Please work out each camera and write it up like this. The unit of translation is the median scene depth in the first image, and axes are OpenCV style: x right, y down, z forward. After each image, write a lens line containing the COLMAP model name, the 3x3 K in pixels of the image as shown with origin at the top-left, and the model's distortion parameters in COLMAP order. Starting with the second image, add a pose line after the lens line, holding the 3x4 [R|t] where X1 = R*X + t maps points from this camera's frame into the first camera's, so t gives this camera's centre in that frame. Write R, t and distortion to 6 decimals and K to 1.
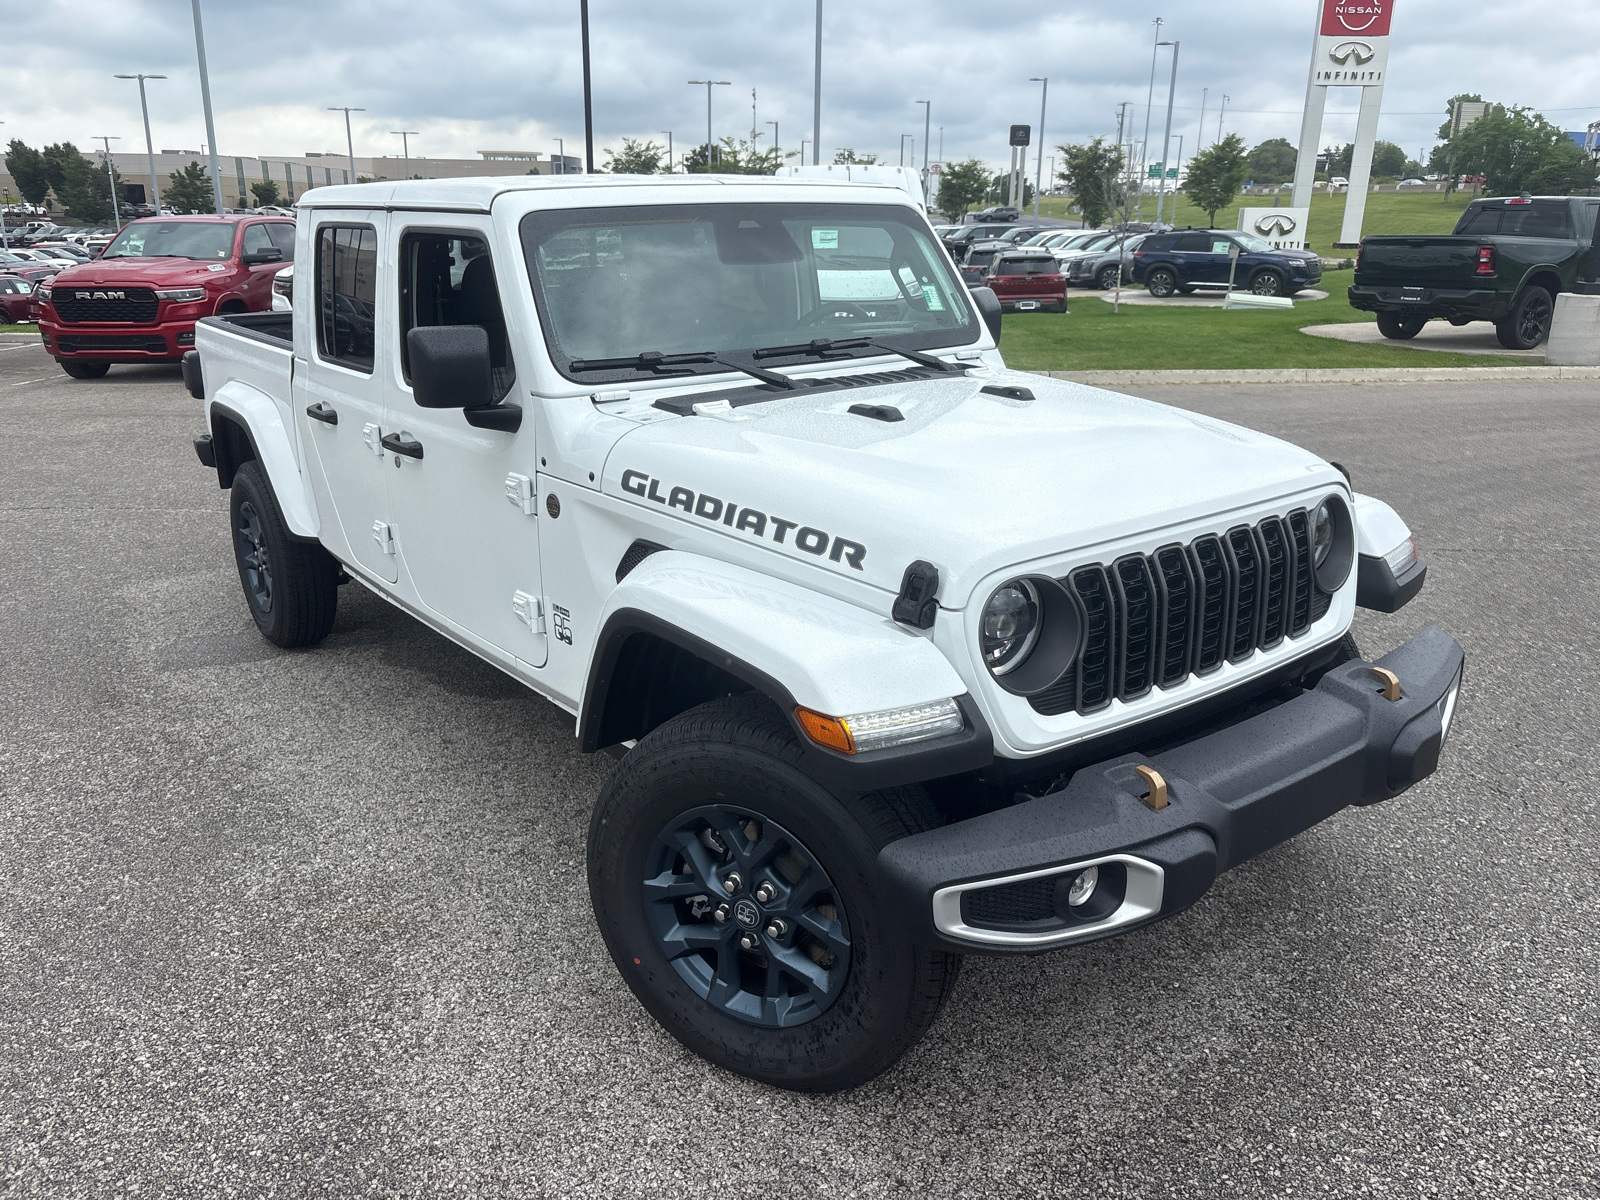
lens RADIAL K [[1286.8, 0, 797.2], [0, 1286.8, 616.2], [0, 0, 1]] dist [0.047944, -0.005721]
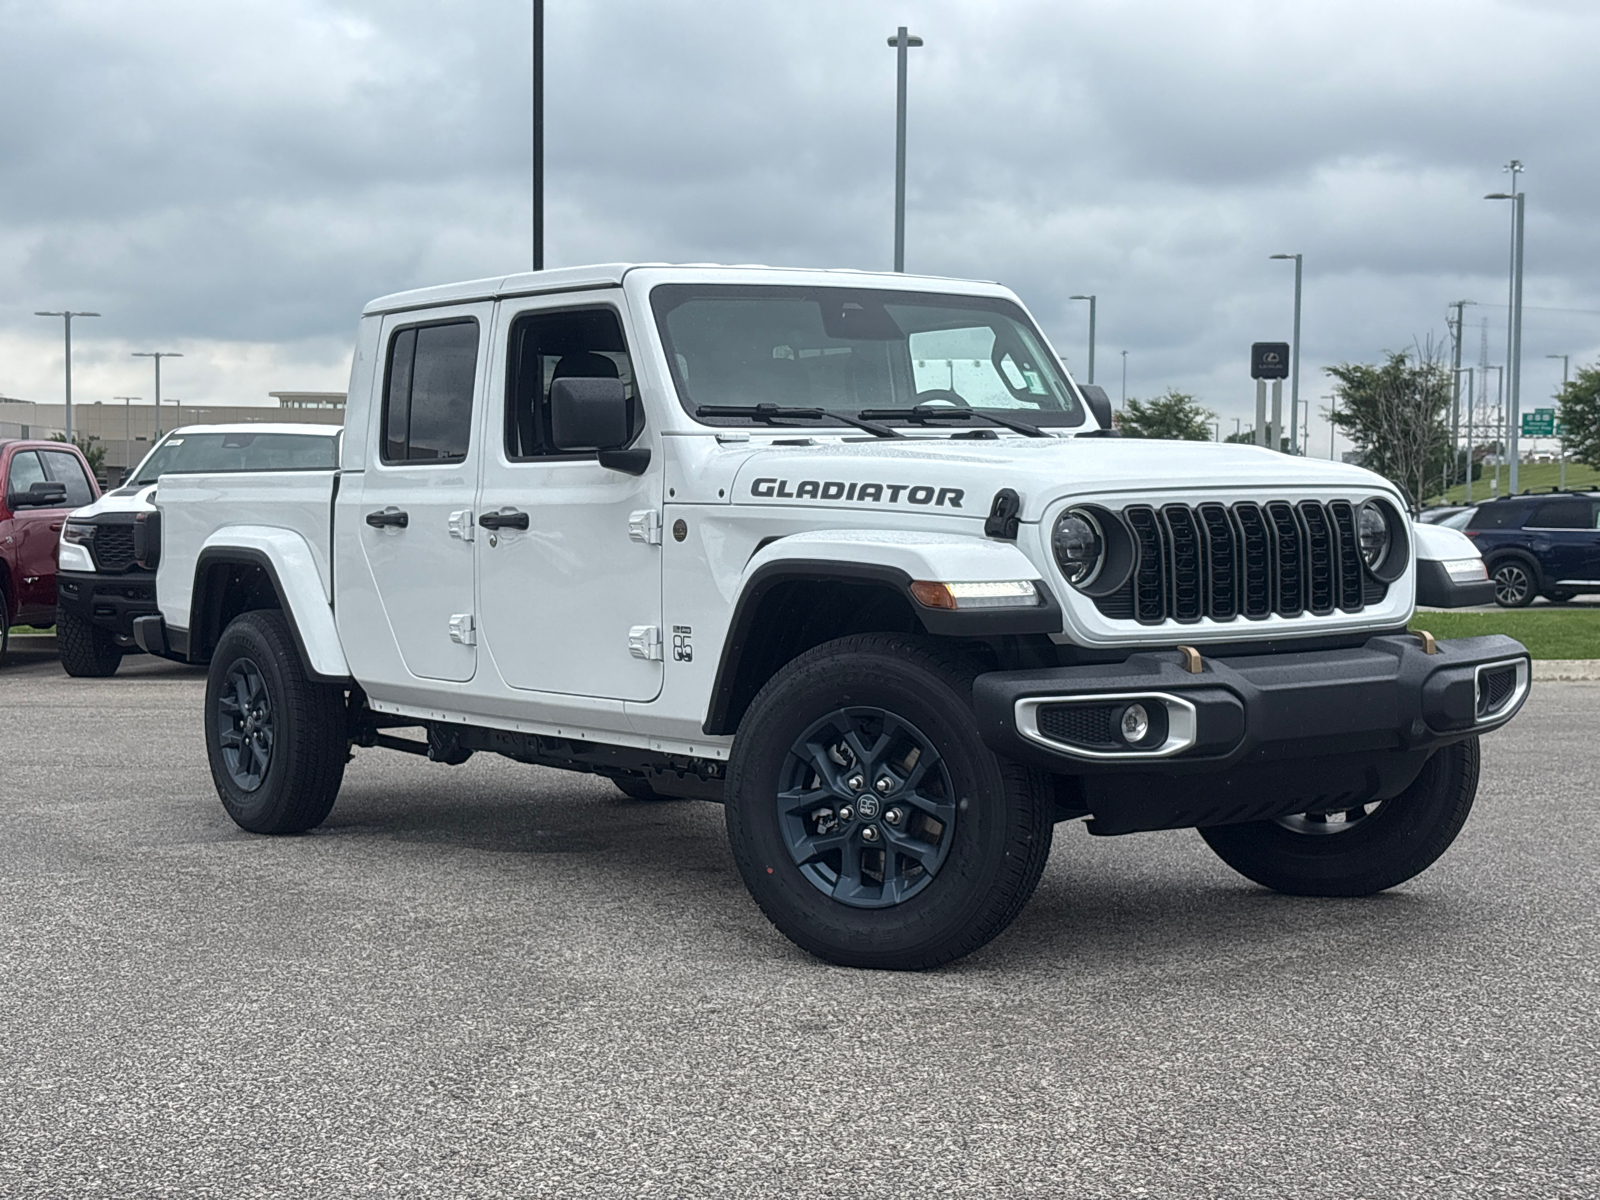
lens RADIAL K [[2770.2, 0, 769.1], [0, 2770.2, 601.7], [0, 0, 1]] dist [0.241432, -0.123527]
pose [[0.999614, -0.001412, -0.027747, -0.056456], [-0.006319, 0.960982, -0.276540, 0.722659], [0.027055, 0.276608, 0.960602, -1.435985]]
